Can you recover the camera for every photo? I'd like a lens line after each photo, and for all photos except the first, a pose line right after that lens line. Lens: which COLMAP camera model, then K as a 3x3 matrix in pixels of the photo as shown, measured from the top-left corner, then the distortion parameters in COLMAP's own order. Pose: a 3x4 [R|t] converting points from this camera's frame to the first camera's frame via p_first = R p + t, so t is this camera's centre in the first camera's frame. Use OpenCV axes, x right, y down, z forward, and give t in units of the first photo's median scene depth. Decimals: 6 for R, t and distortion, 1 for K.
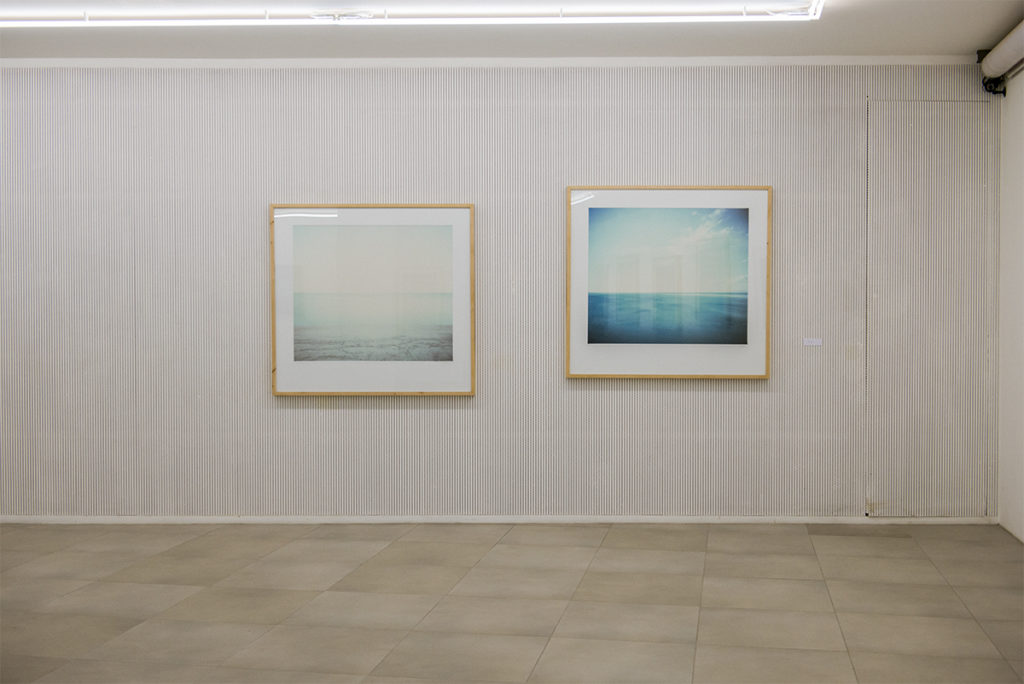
lens RADIAL K [[1183.4, 0, 515.5], [0, 1183.4, 339.3], [0, 0, 1]] dist [0.013476, 0.000000]
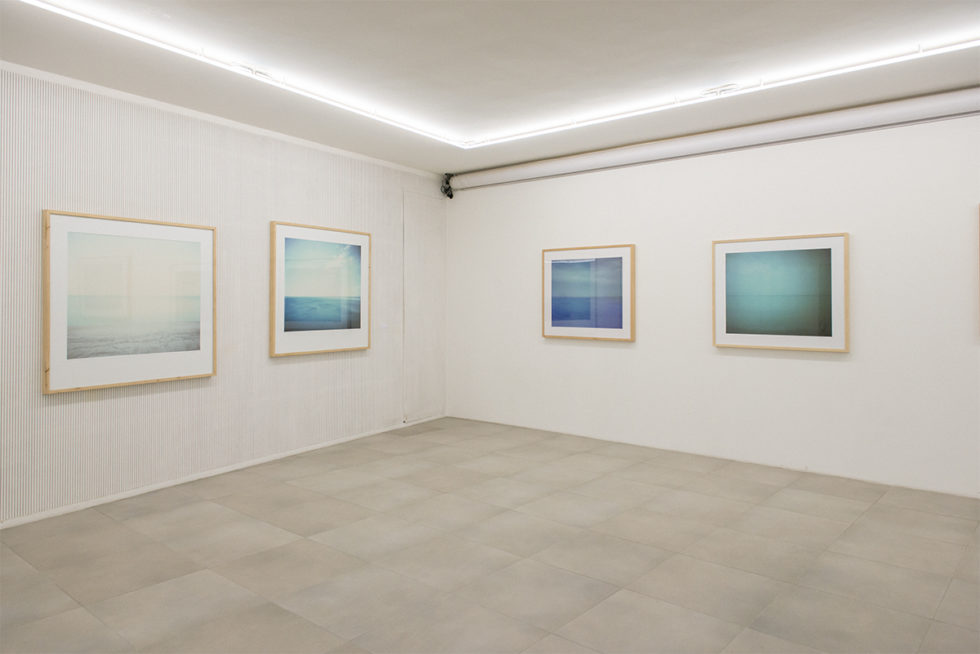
lens RADIAL K [[674.6, 0, 490.6], [0, 674.6, 290.6], [0, 0, 1]] dist [0.002448, -0.003468]
pose [[0.523006, 0.012356, 0.852240, -0.505200], [0.023226, 0.999317, -0.028742, -0.016993], [-0.852013, 0.034827, 0.522362, 0.358011]]
